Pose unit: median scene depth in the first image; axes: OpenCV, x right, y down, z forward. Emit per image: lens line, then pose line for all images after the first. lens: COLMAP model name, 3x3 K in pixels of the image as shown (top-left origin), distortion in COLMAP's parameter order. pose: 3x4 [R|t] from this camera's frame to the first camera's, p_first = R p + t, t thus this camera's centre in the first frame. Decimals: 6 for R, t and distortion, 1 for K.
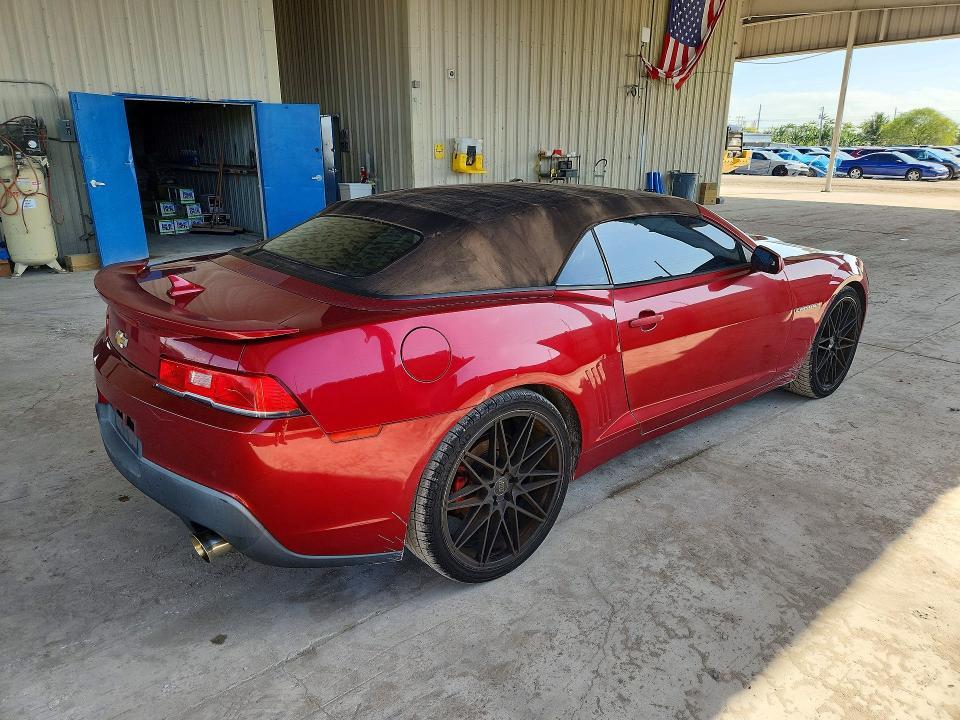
lens RADIAL K [[650.8, 0, 480.0], [0, 650.8, 360.0], [0, 0, 1]] dist [0.024185, -0.004159]
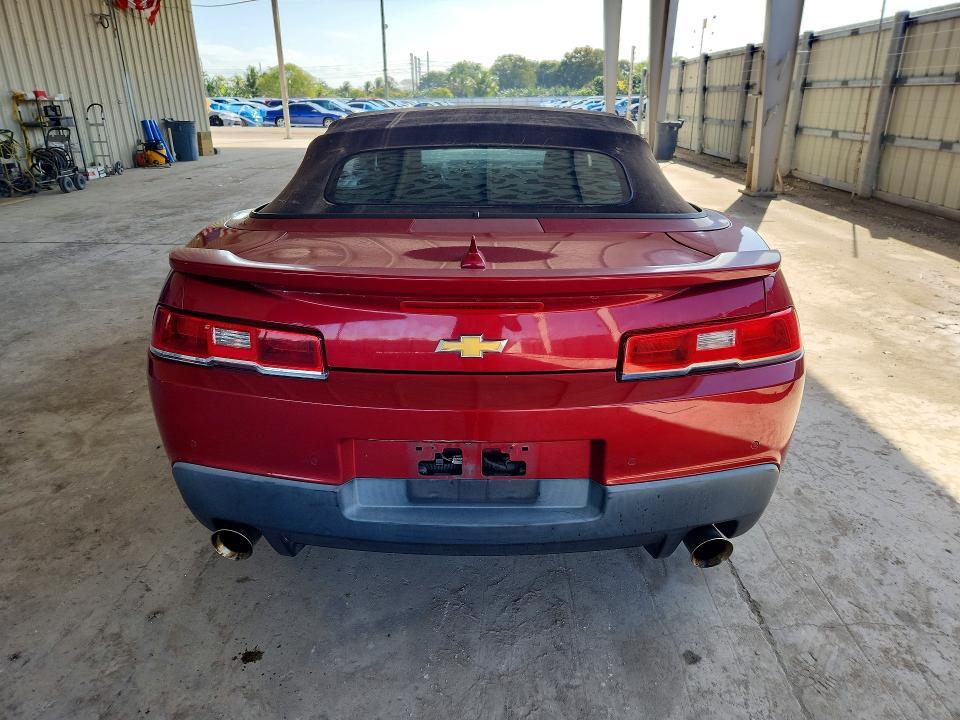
lens RADIAL K [[650.8, 0, 480.0], [0, 650.8, 360.0], [0, 0, 1]] dist [0.024185, -0.004159]
pose [[0.653910, -0.281207, 0.702370, -0.162490], [0.236525, 0.957809, 0.163271, -0.019400], [-0.718650, 0.059364, 0.692834, 0.094112]]
